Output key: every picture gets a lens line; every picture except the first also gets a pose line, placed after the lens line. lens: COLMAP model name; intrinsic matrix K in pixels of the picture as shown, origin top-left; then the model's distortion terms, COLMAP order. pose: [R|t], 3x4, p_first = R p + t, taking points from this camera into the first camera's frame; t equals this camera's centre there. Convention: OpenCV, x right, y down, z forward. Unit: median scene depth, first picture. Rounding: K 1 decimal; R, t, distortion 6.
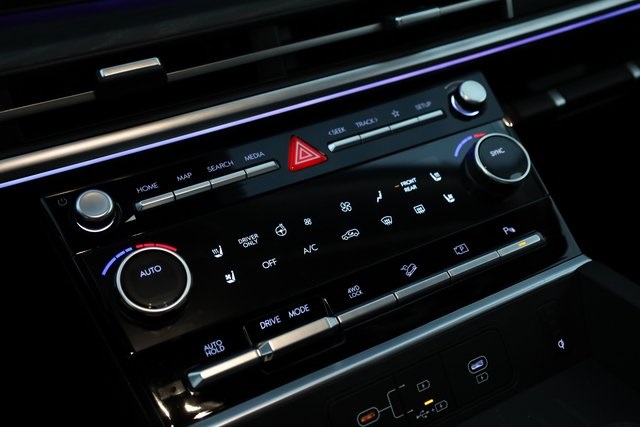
lens RADIAL K [[849.6, 0, 322.1], [0, 849.6, 211.8], [0, 0, 1]] dist [0.016329, 0.000000]
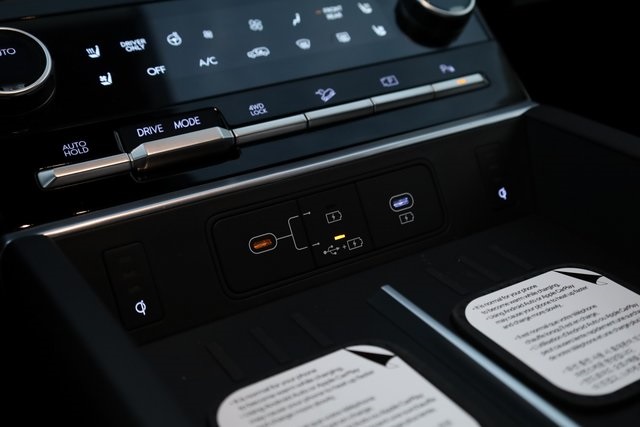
lens RADIAL K [[849.6, 0, 322.9], [0, 849.6, 209.6], [0, 0, 1]] dist [0.016329, 0.000000]
pose [[0.999072, 0.033830, 0.026676, 0.083502], [-0.032489, 0.998261, -0.049178, 0.231374], [-0.028293, 0.048265, 0.998434, 0.165597]]
